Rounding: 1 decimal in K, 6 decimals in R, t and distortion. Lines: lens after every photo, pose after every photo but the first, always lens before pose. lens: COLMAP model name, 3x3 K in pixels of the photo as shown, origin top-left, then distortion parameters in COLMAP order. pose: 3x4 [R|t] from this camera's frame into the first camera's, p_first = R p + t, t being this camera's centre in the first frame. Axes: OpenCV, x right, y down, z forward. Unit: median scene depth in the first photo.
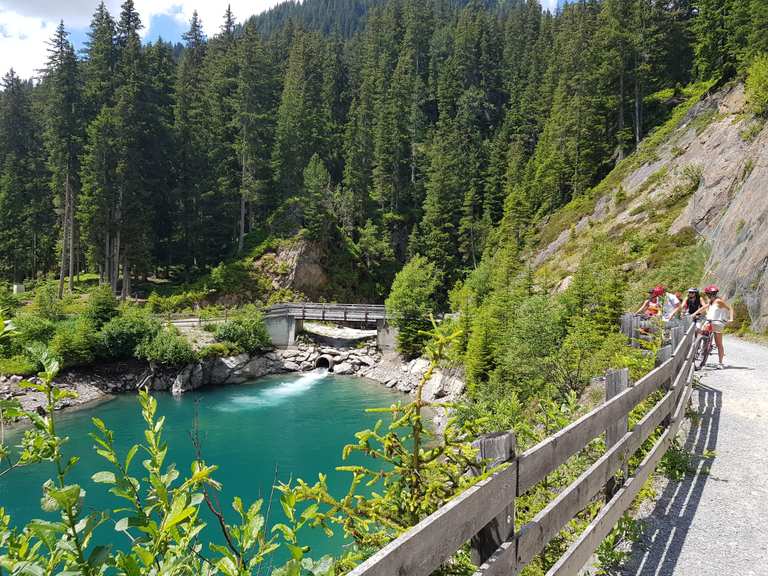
lens RADIAL K [[604.6, 0, 382.4], [0, 604.6, 287.2], [0, 0, 1]] dist [0.068974, -0.090994]
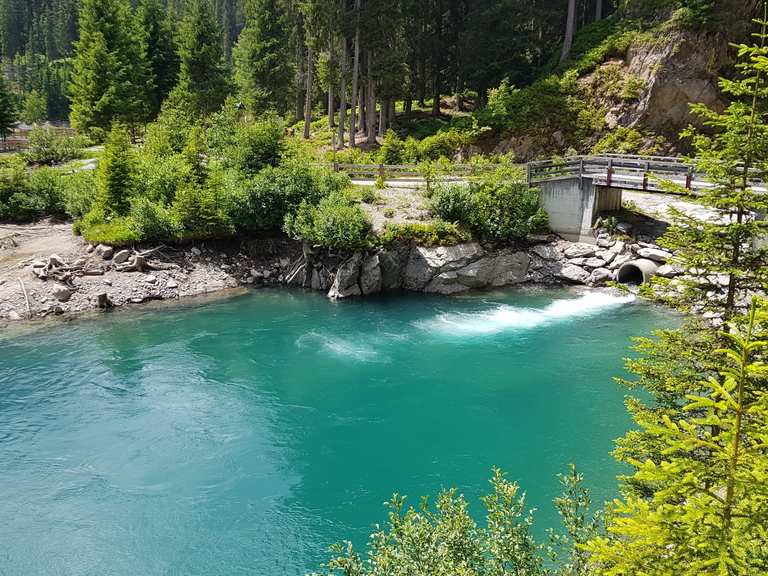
lens RADIAL K [[804.0, 0, 396.1], [0, 804.0, 301.0], [0, 0, 1]] dist [0.046362, 0.000000]
pose [[0.786234, 0.141258, -0.601567, 0.155863], [-0.015102, 0.977623, 0.209823, 0.006390], [0.617744, -0.155885, 0.770774, 0.344024]]
